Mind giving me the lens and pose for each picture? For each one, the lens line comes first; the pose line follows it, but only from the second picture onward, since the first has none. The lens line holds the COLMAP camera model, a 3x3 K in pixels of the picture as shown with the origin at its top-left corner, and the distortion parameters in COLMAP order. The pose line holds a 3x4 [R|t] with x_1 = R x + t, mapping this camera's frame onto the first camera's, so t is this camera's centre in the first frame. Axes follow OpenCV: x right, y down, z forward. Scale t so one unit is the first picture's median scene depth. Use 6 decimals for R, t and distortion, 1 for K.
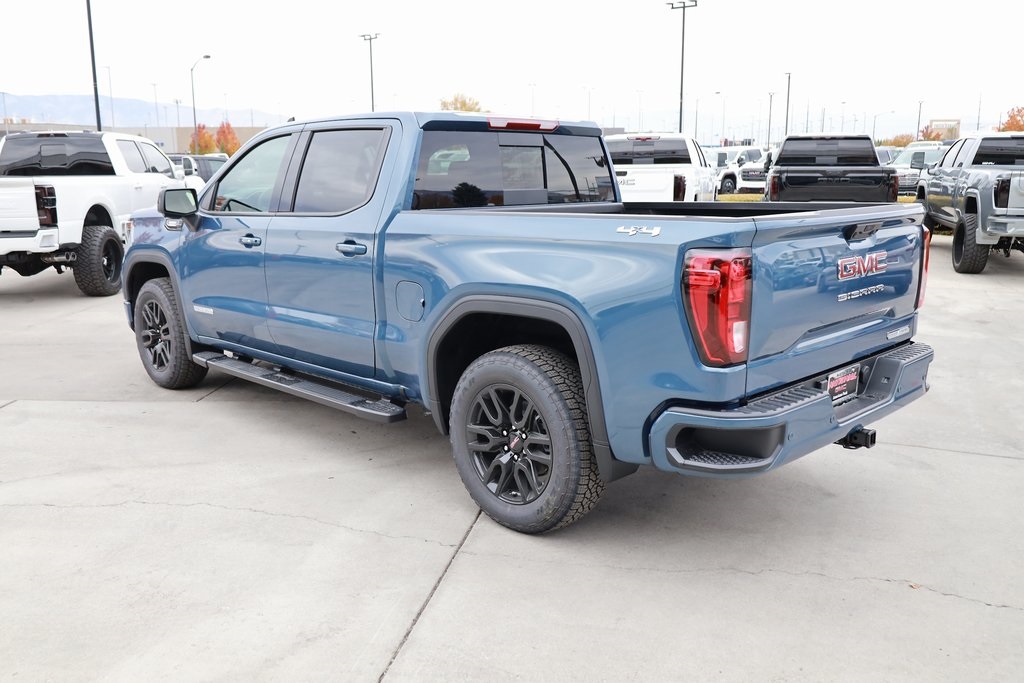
lens RADIAL K [[889.7, 0, 547.4], [0, 889.7, 346.2], [0, 0, 1]] dist [-0.029765, -0.018631]
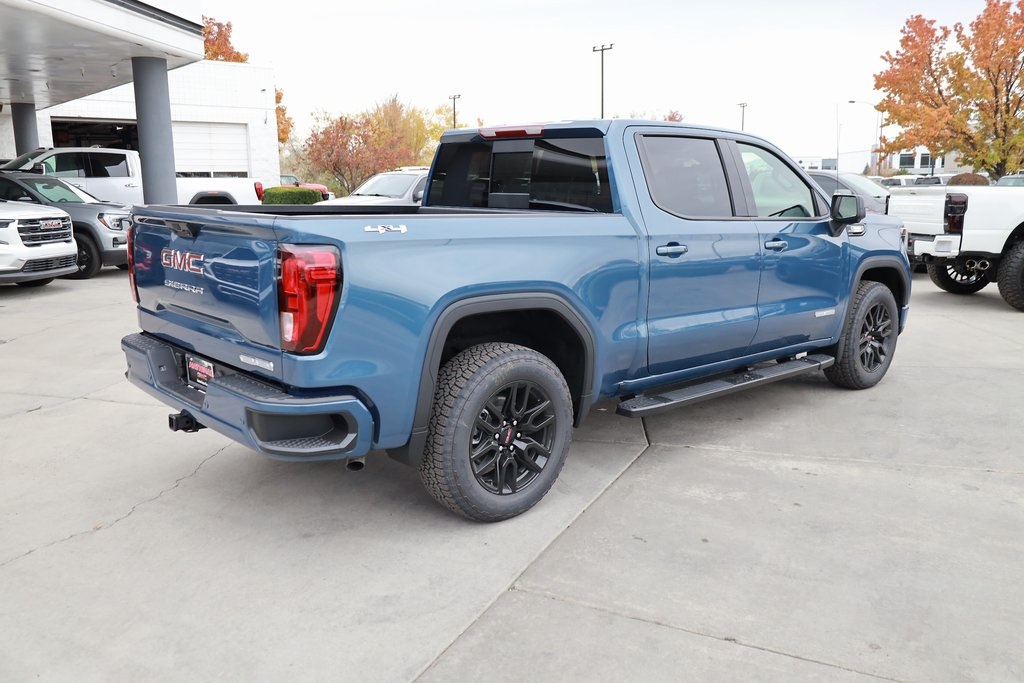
lens RADIAL K [[827.5, 0, 512.0], [0, 827.5, 341.5], [0, 0, 1]] dist [-0.016791, 0.006889]
pose [[-0.064803, 0.197224, -0.978214, 0.956119], [-0.197463, 0.958357, 0.206301, -0.206656], [0.978166, 0.206530, -0.023160, 1.040491]]
